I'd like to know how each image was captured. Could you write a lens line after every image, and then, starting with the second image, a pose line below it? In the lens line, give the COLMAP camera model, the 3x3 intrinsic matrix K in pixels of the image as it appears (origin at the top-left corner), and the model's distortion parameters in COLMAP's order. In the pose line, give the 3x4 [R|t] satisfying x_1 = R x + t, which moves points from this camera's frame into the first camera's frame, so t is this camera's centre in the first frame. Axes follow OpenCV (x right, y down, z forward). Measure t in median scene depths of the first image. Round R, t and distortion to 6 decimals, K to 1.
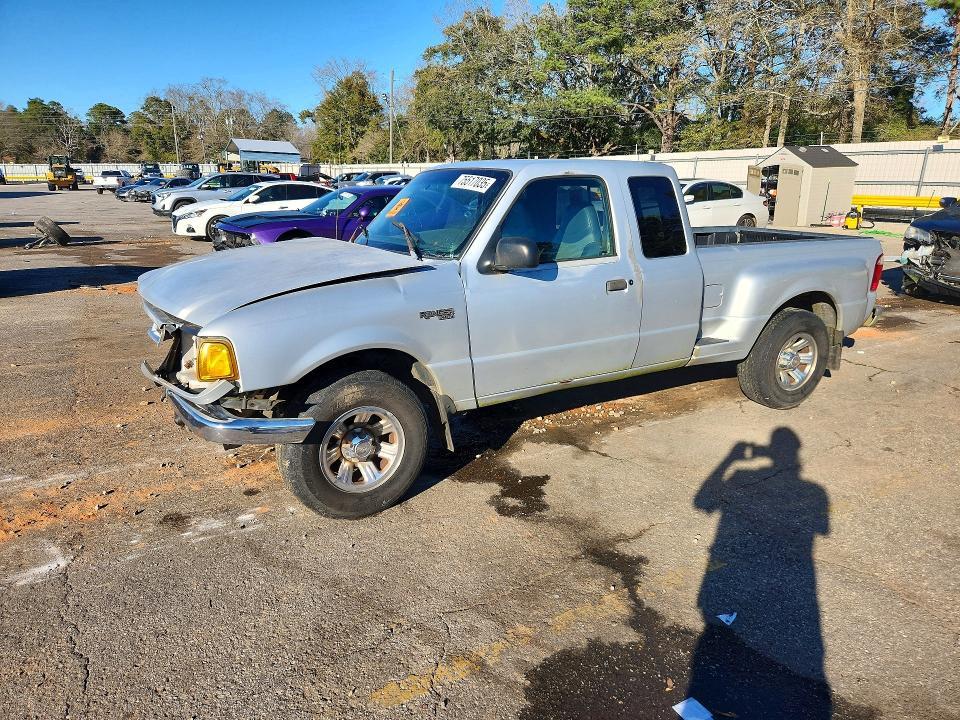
lens RADIAL K [[681.6, 0, 480.0], [0, 681.6, 360.0], [0, 0, 1]] dist [0.054784, -0.043059]
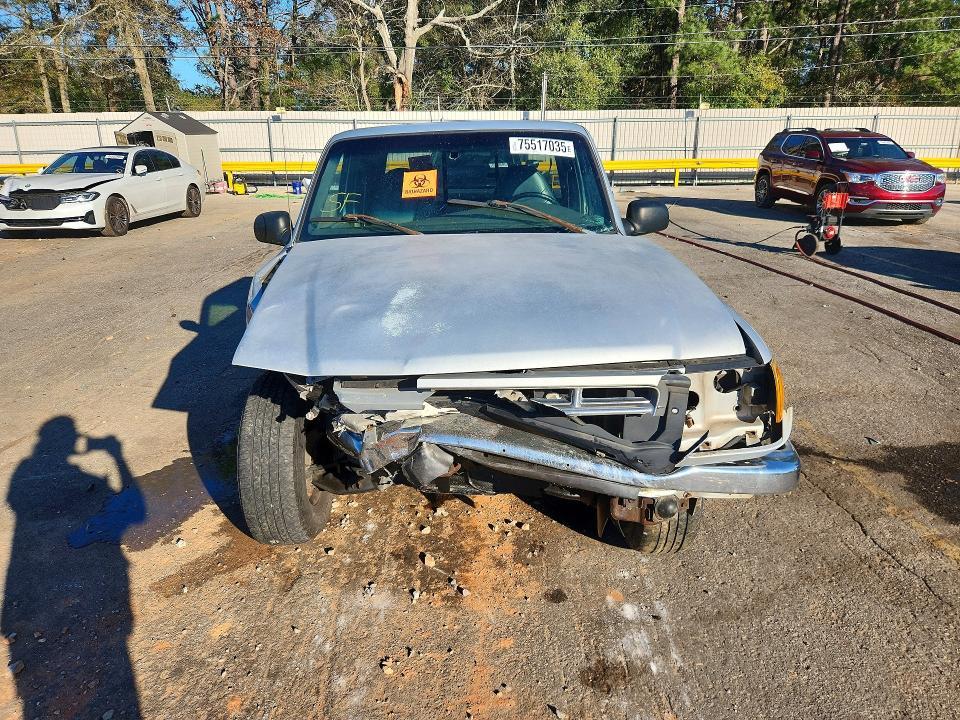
lens RADIAL K [[681.6, 0, 480.0], [0, 681.6, 360.0], [0, 0, 1]] dist [0.054784, -0.043059]
pose [[0.487267, -0.274288, 0.829058, -0.220694], [0.240697, 0.954799, 0.174422, -0.043972], [-0.839426, 0.114562, 0.531263, 0.167129]]
